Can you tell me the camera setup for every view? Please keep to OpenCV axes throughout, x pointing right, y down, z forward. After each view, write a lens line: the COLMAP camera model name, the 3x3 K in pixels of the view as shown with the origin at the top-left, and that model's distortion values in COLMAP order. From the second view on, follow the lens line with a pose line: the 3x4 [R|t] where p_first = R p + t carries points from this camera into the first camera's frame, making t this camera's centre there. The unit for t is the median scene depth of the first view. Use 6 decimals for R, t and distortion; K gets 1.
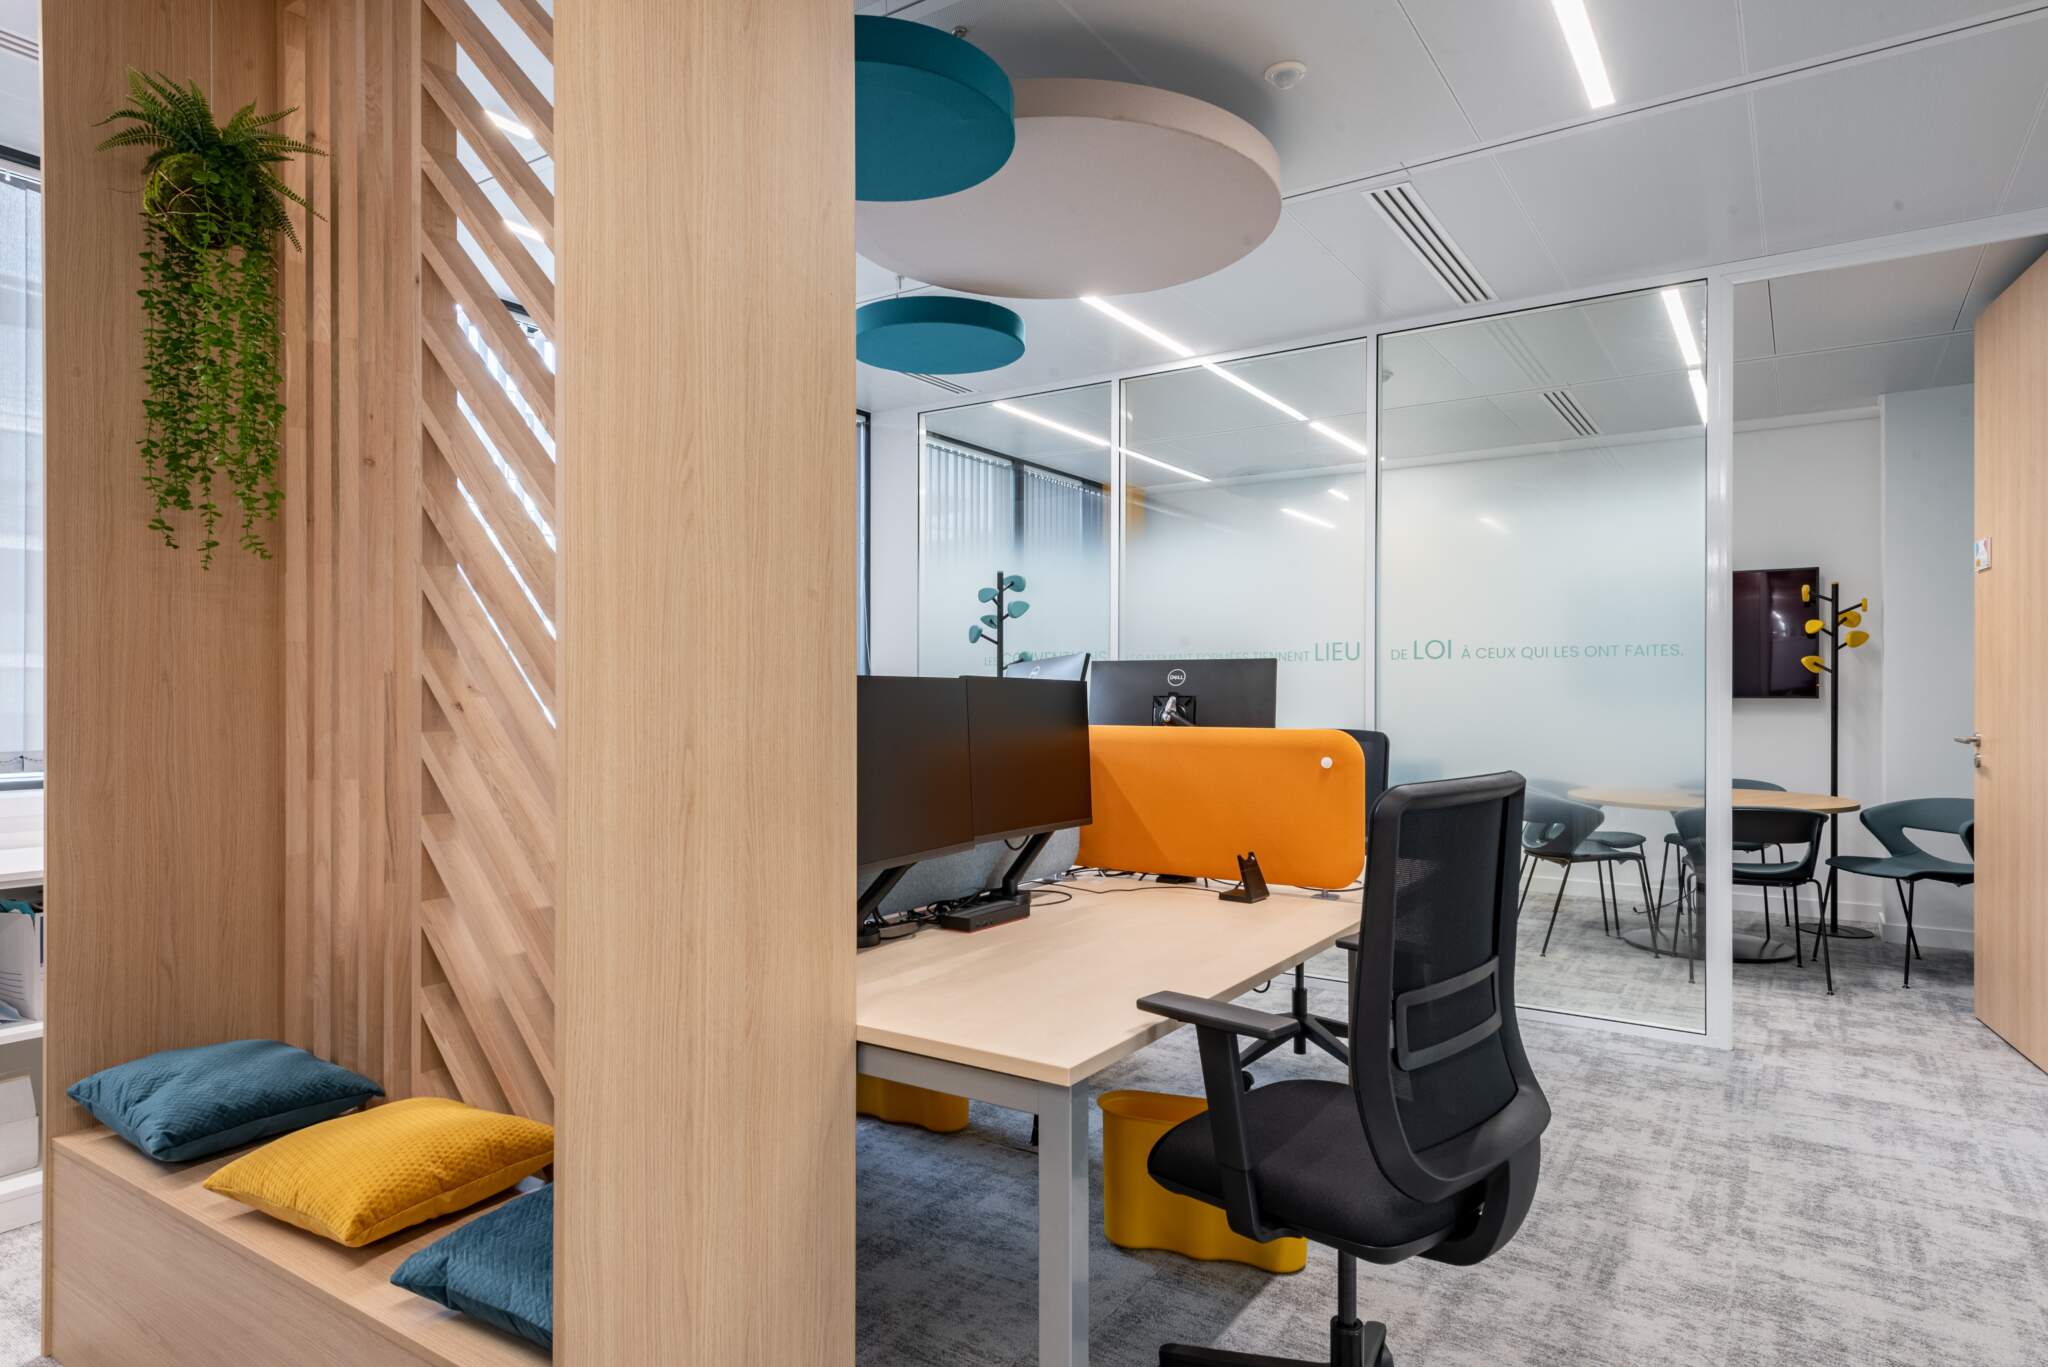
lens RADIAL K [[1164.6, 0, 1027.3], [0, 1164.6, 716.3], [0, 0, 1]] dist [-0.004019, -0.000924]
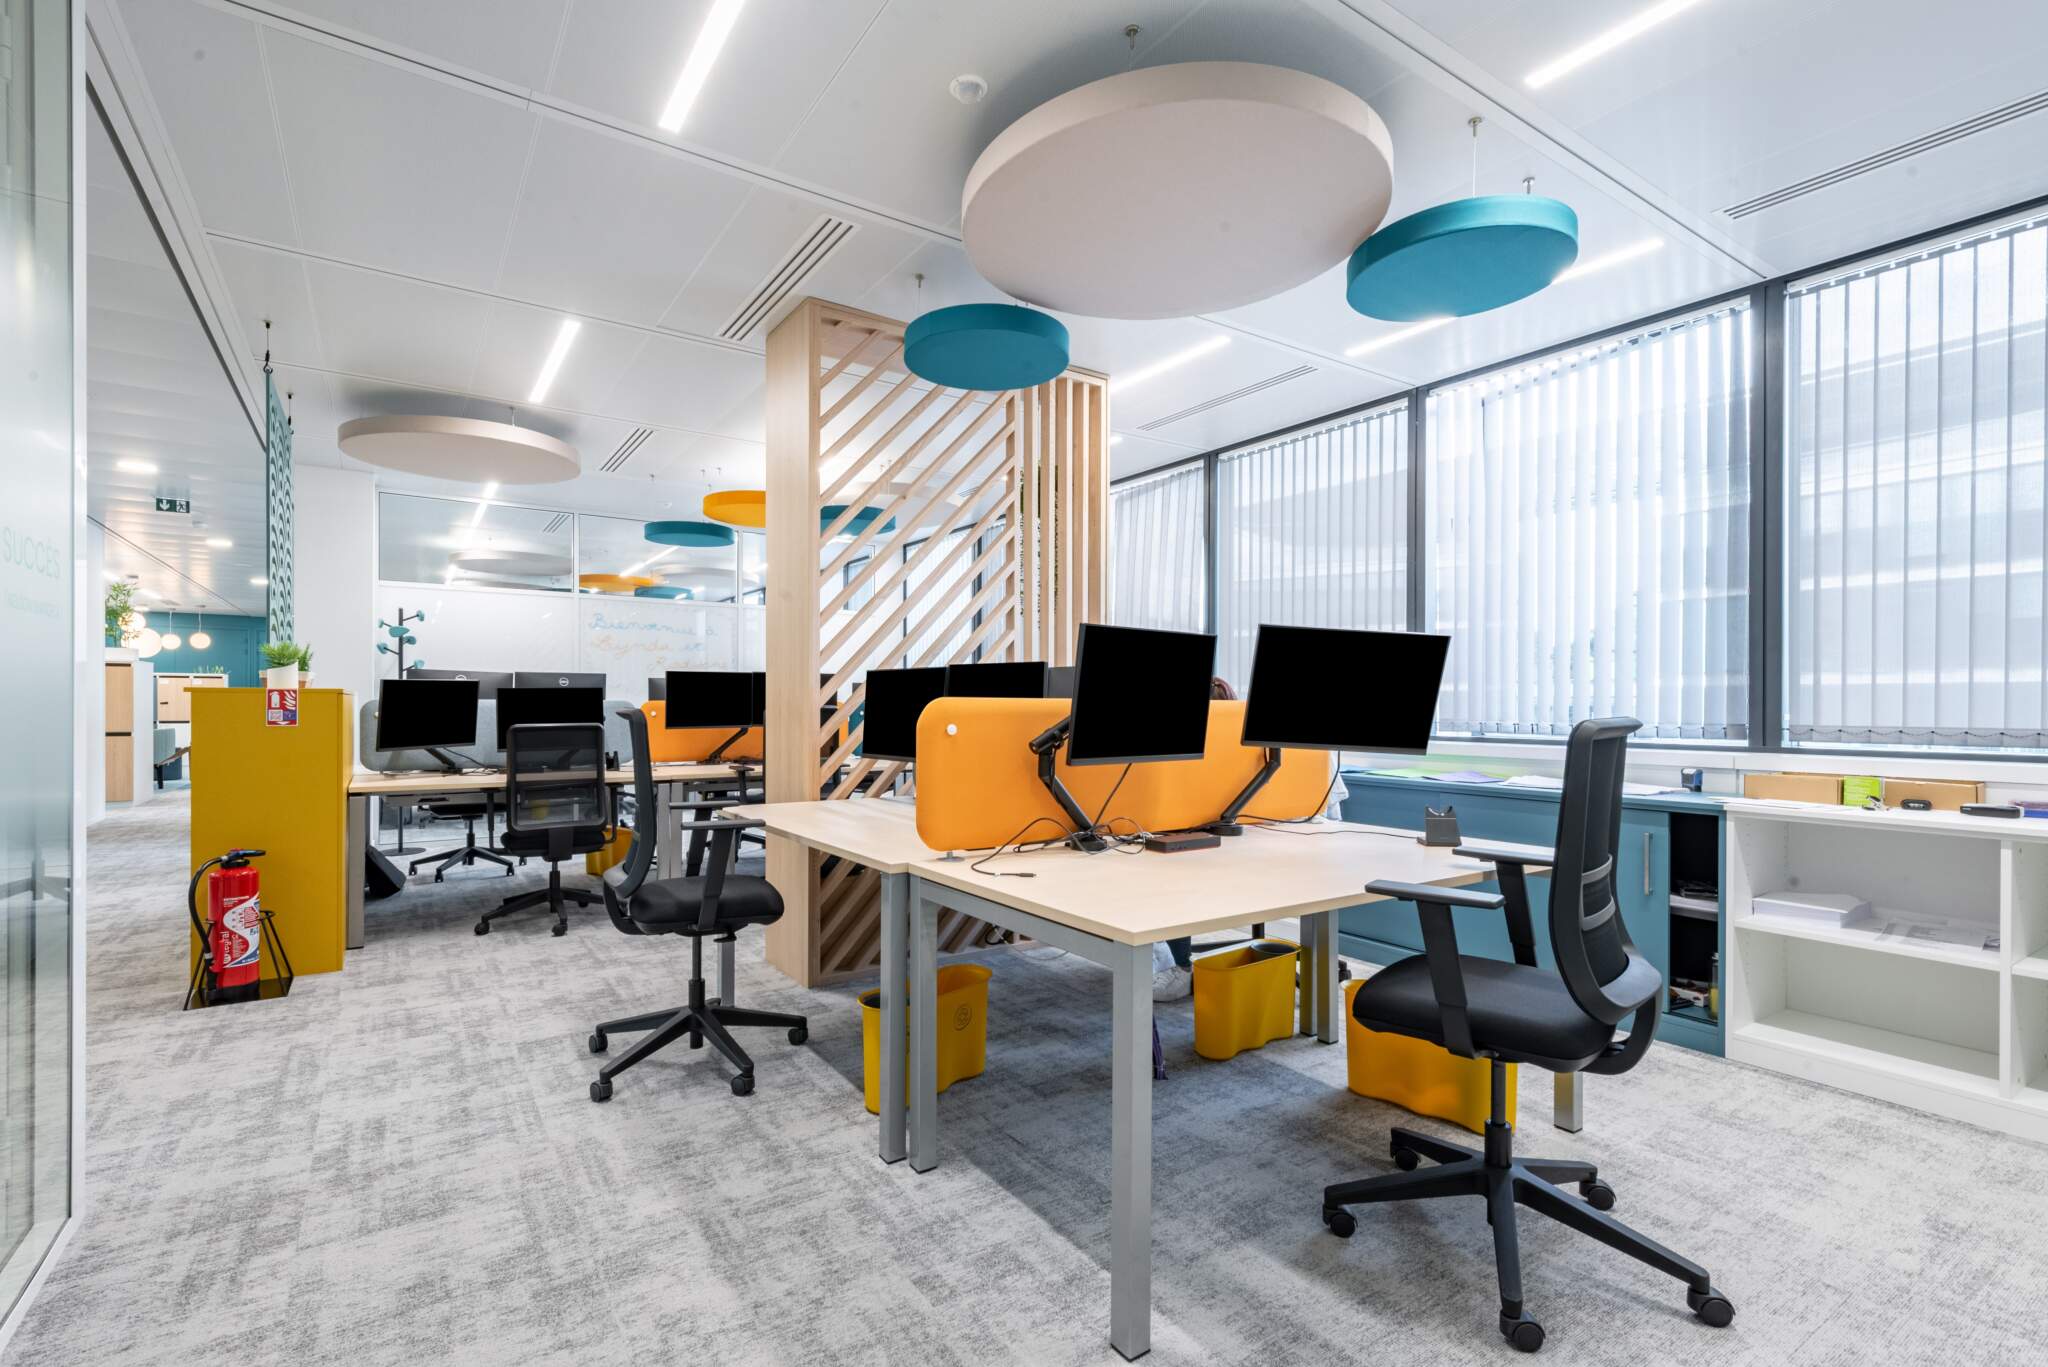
lens RADIAL K [[942.4, 0, 1024.0], [0, 942.4, 683.5], [0, 0, 1]] dist [-0.000097, -0.000027]
pose [[-0.373035, 0.003919, -0.927809, 0.919661], [-0.004939, 0.999969, 0.006210, -0.011591], [0.927804, 0.006899, -0.373004, 1.233256]]
